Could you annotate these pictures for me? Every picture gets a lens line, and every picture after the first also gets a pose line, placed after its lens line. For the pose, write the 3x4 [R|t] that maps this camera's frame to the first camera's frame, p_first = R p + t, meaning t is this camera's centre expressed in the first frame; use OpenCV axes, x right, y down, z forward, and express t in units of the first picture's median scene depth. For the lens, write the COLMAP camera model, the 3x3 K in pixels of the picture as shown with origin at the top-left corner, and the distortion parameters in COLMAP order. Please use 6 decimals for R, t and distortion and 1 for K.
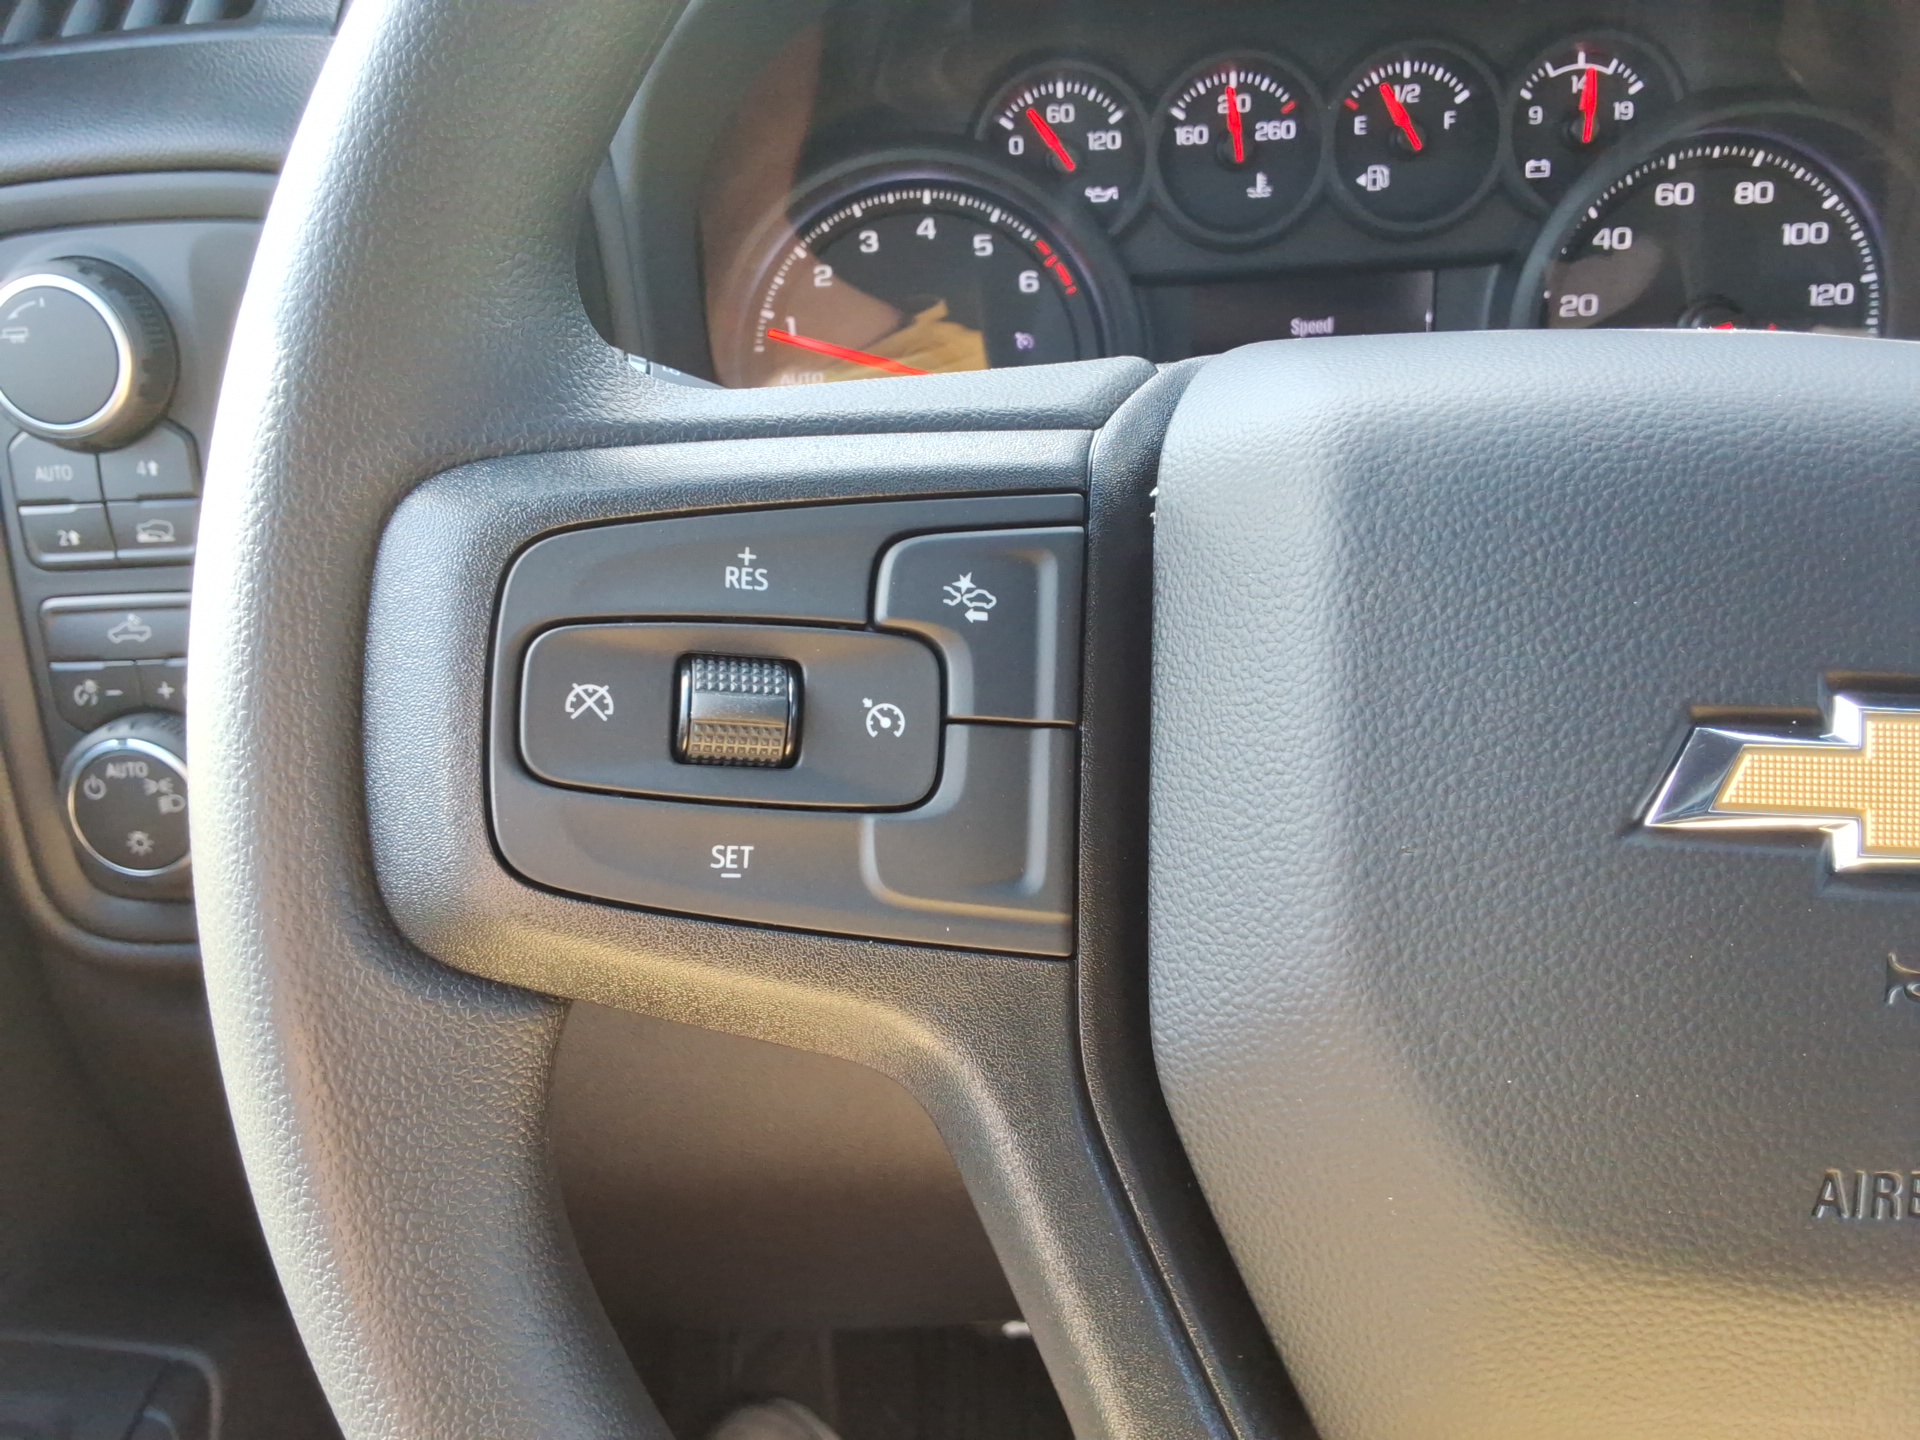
lens RADIAL K [[1542.0, 0, 974.2], [0, 1542.0, 705.3], [0, 0, 1]] dist [0.112447, -0.177782]
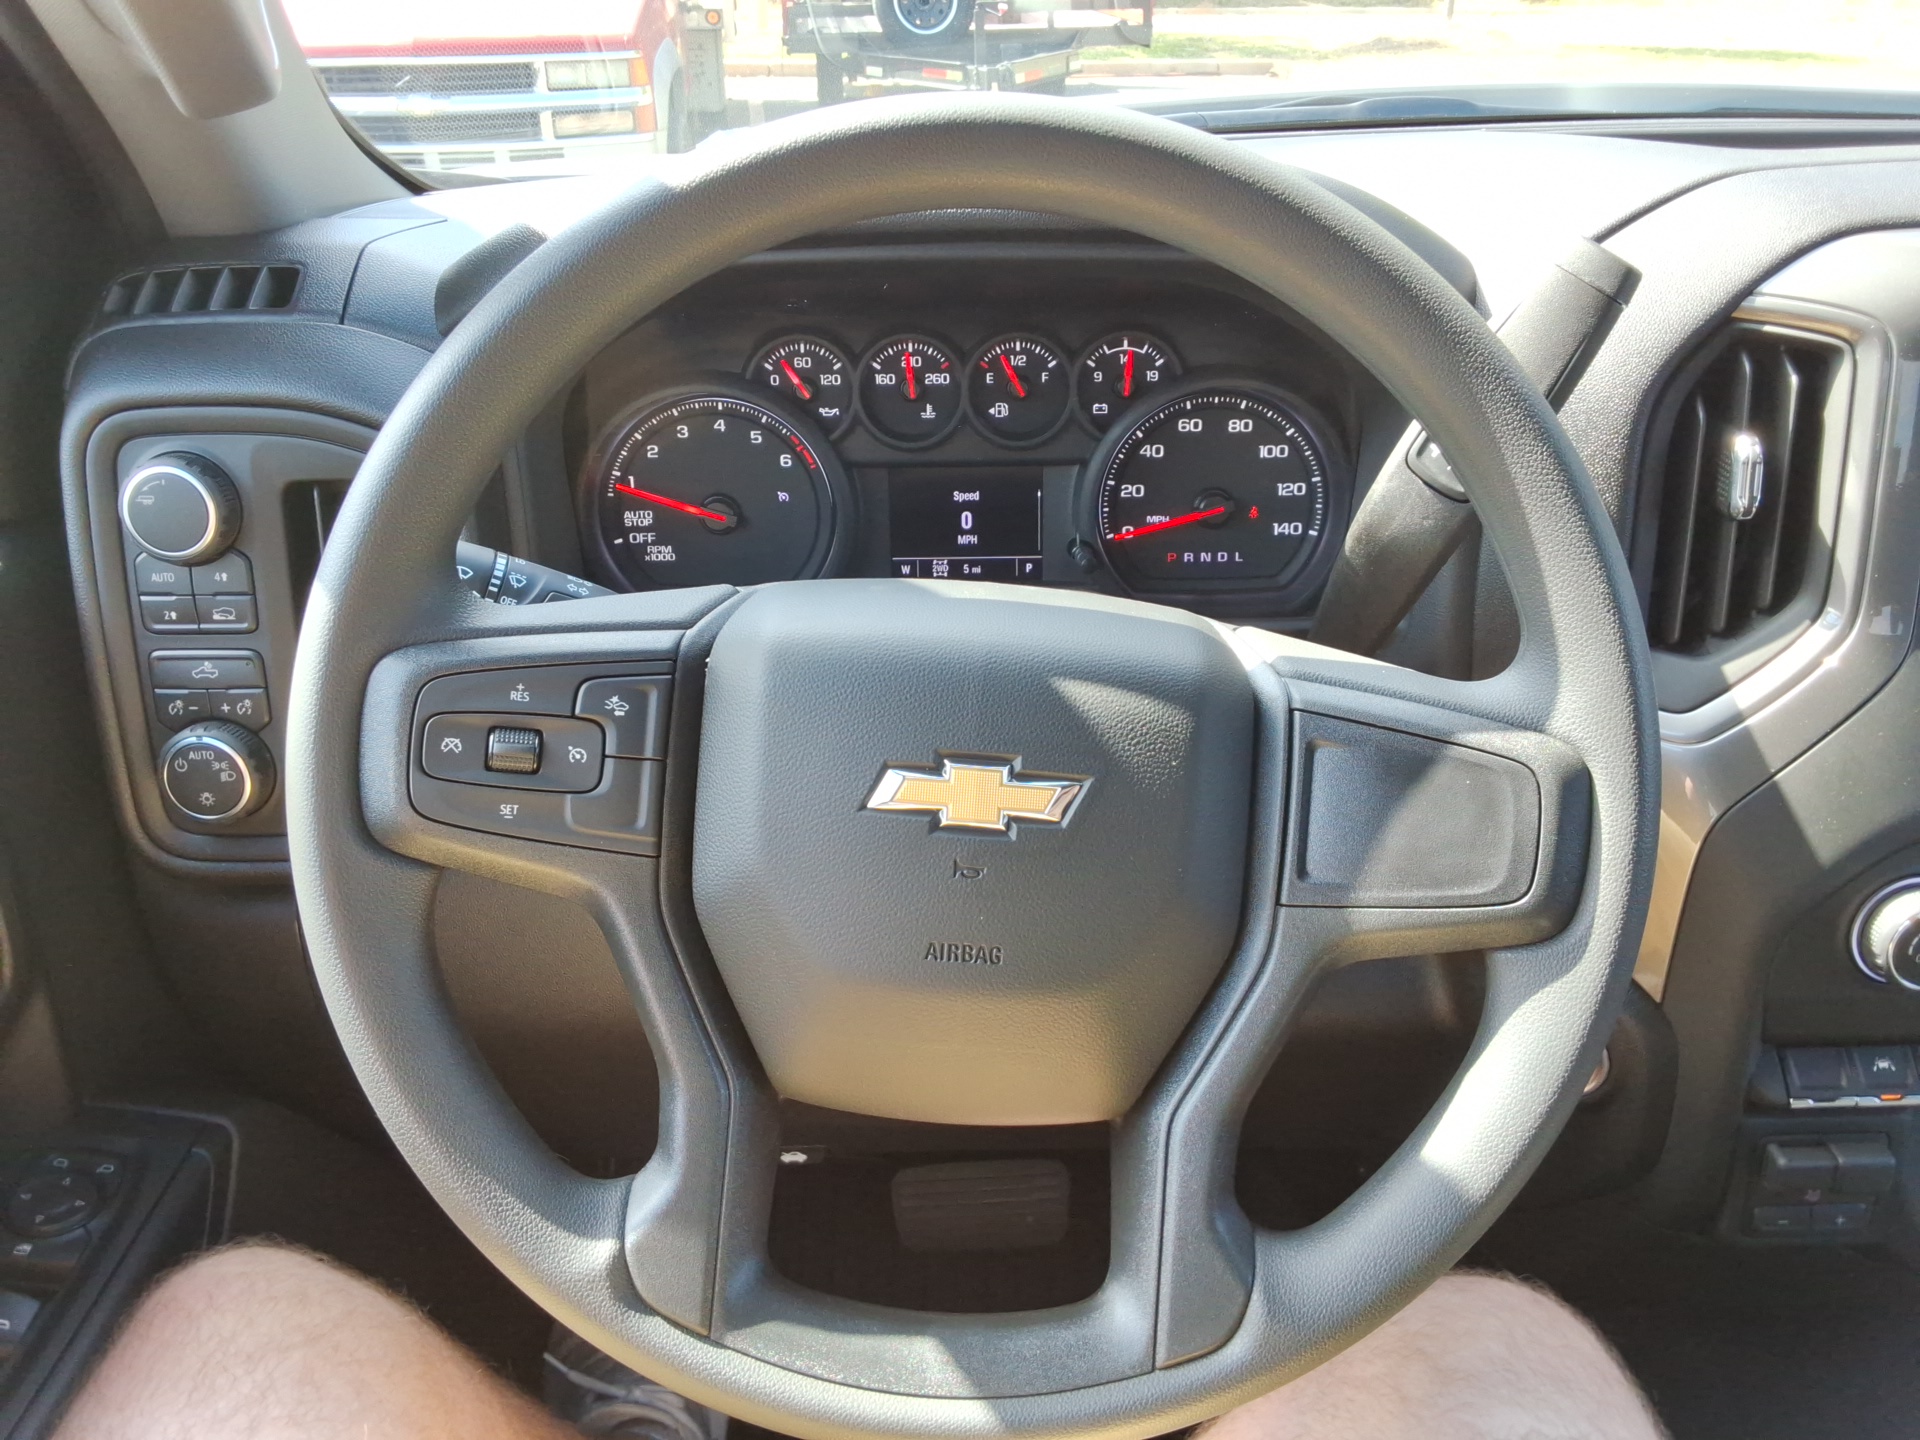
lens RADIAL K [[1542.0, 0, 990.2], [0, 1542.0, 697.5], [0, 0, 1]] dist [0.112447, -0.177782]
pose [[0.998869, 0.034282, 0.032961, 0.206973], [-0.034311, 0.999411, 0.000304, -0.042627], [-0.032931, -0.001435, 0.999457, -0.596702]]
